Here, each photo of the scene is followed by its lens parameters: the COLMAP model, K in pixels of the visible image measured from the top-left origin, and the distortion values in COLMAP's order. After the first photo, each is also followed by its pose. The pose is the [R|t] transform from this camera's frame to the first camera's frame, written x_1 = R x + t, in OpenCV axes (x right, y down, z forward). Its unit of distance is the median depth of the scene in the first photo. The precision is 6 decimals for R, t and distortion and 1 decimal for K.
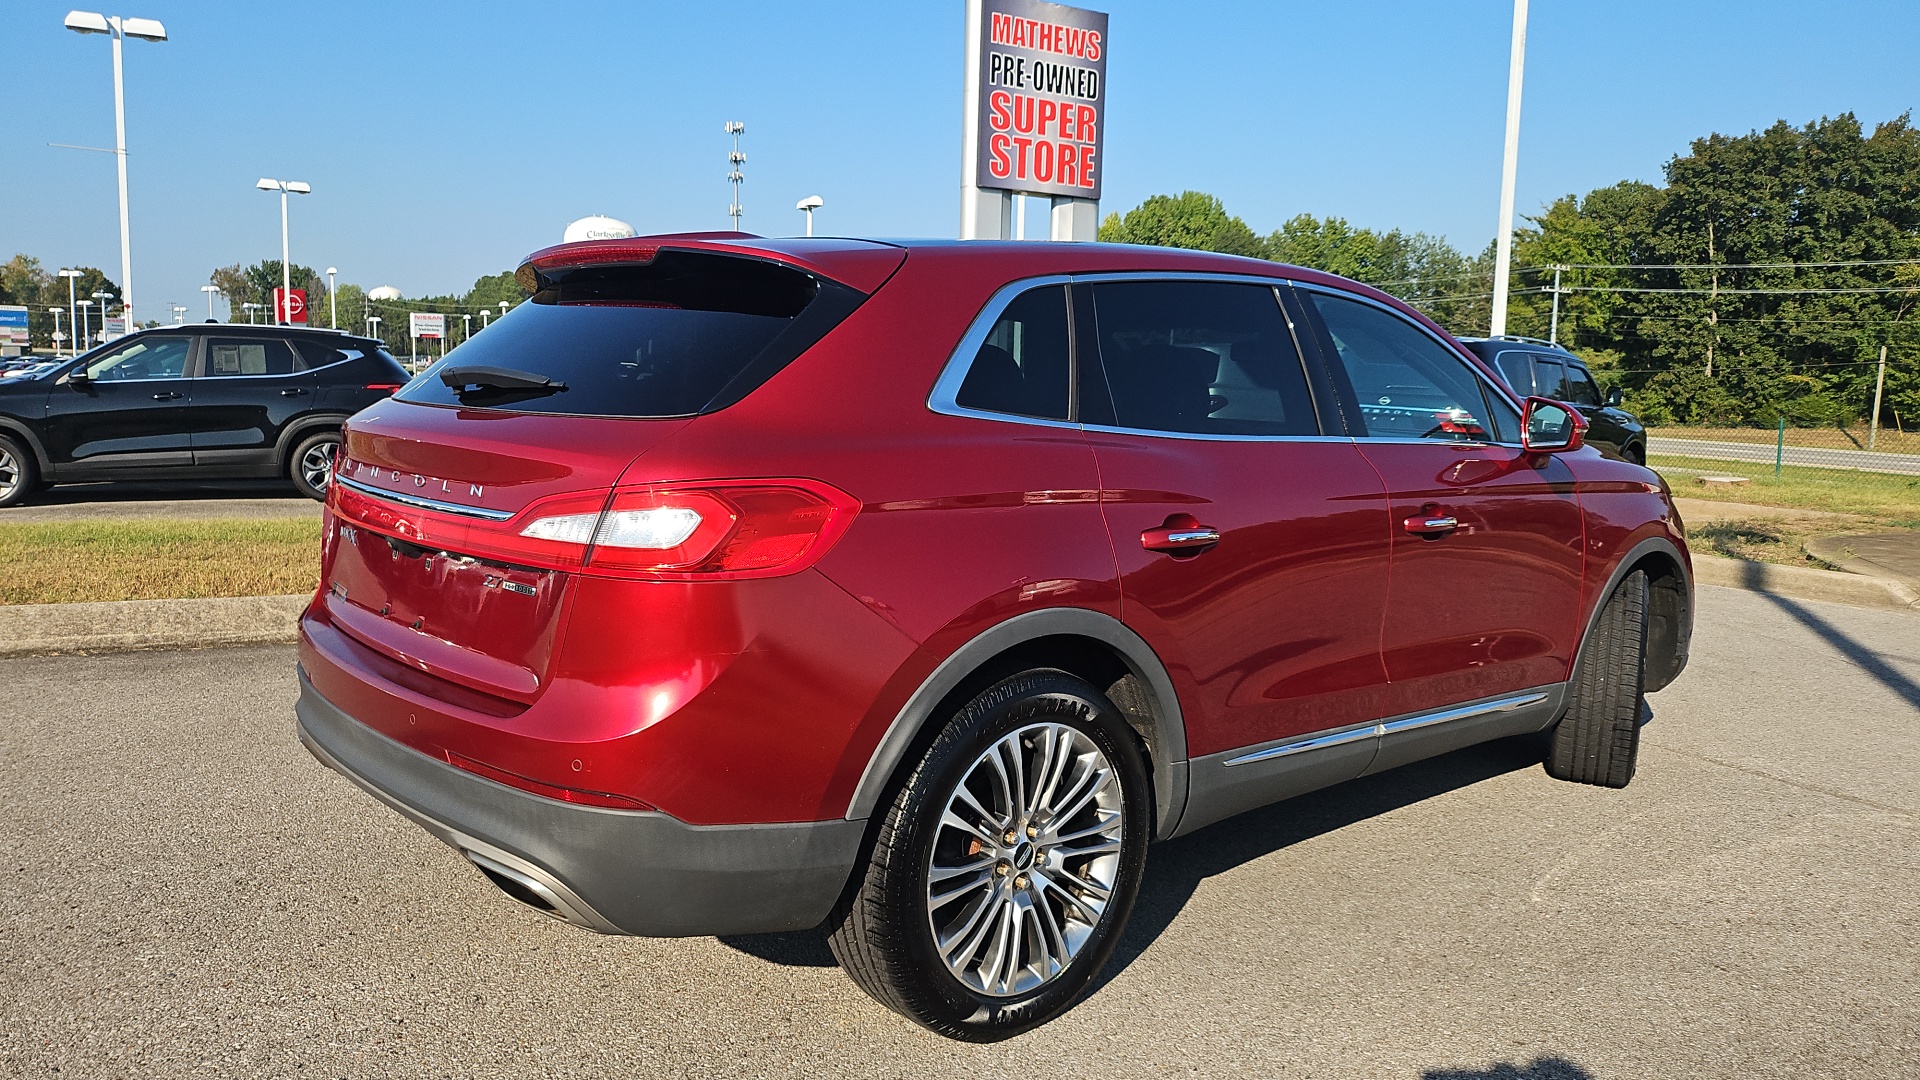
lens RADIAL K [[1340.4, 0, 958.3], [0, 1340.4, 513.2], [0, 0, 1]] dist [0.062530, -0.076279]
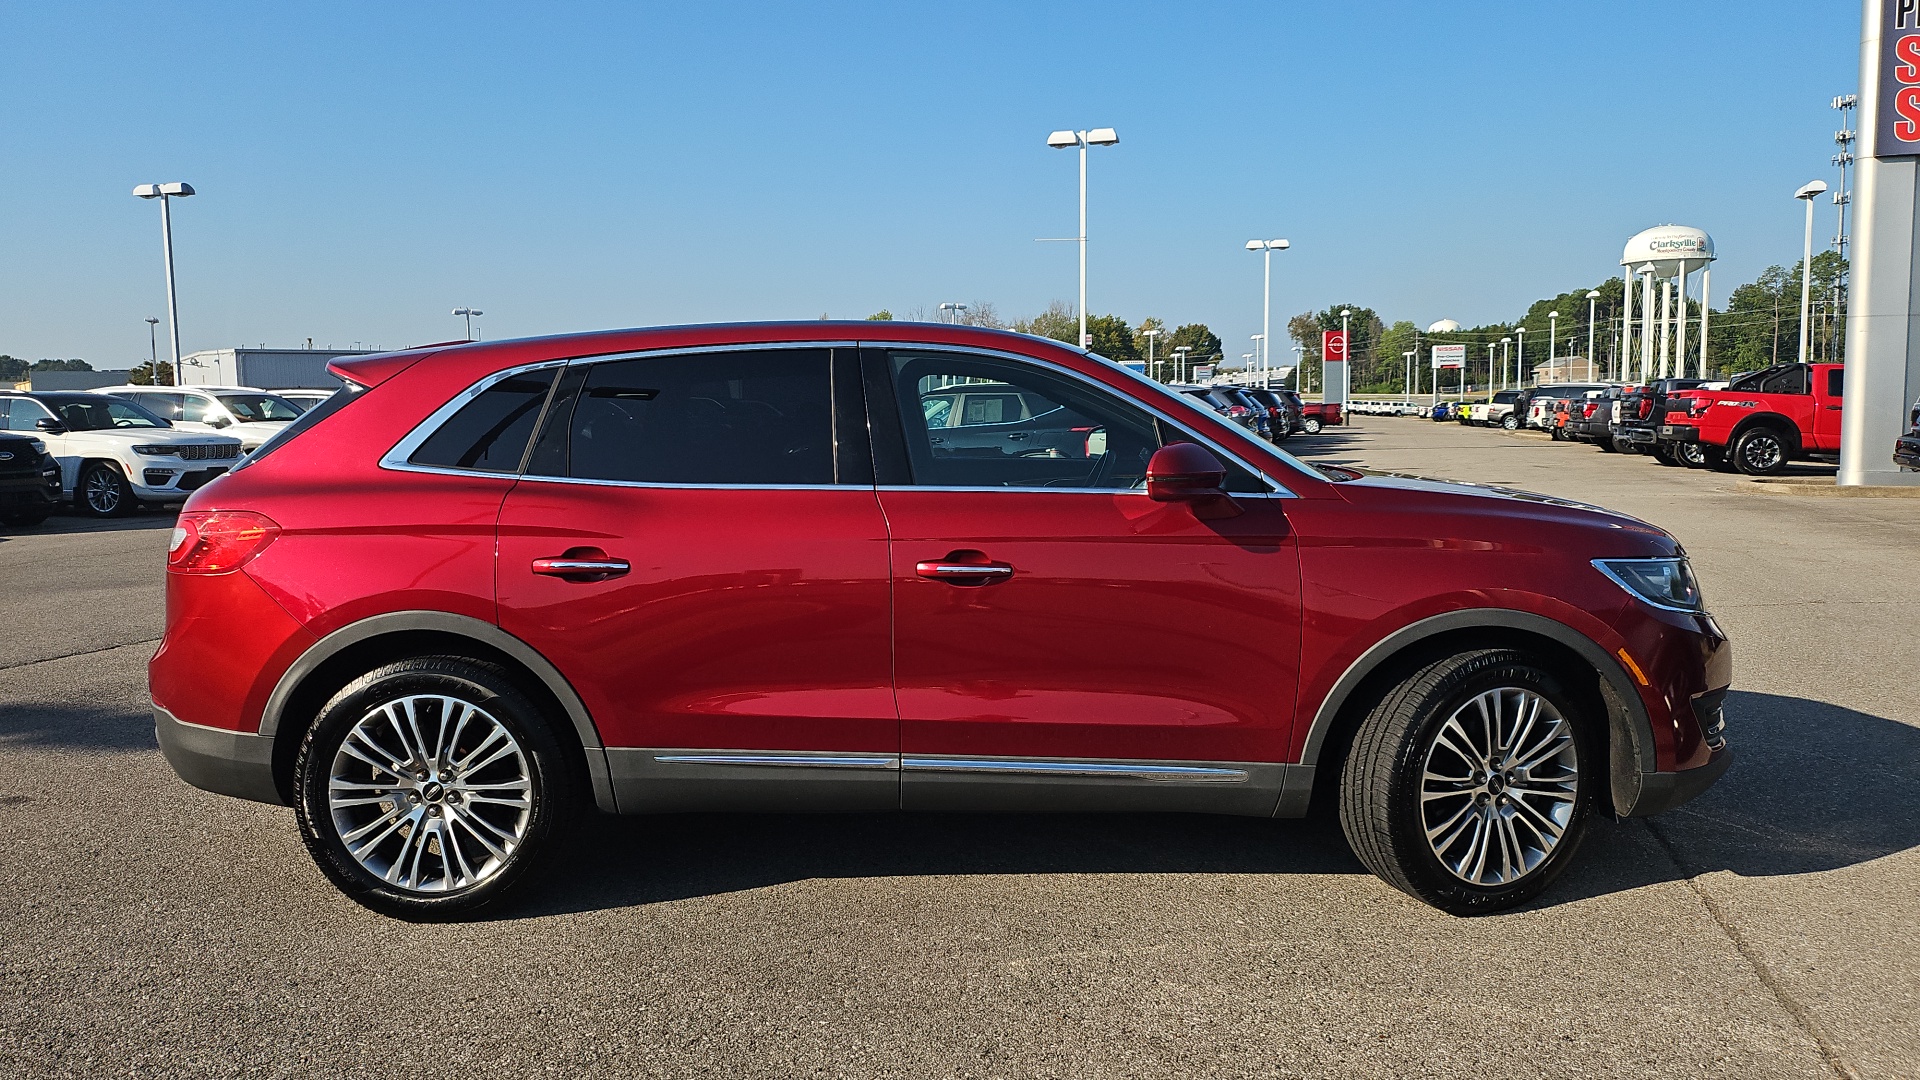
lens RADIAL K [[1332.2, 0, 983.7], [0, 1332.2, 524.1], [0, 0, 1]] dist [0.040963, -0.060694]
pose [[0.744394, 0.023142, -0.667340, 0.137579], [-0.030672, 0.999529, 0.000449, -0.003517], [0.667036, 0.020134, 0.744753, 0.035273]]
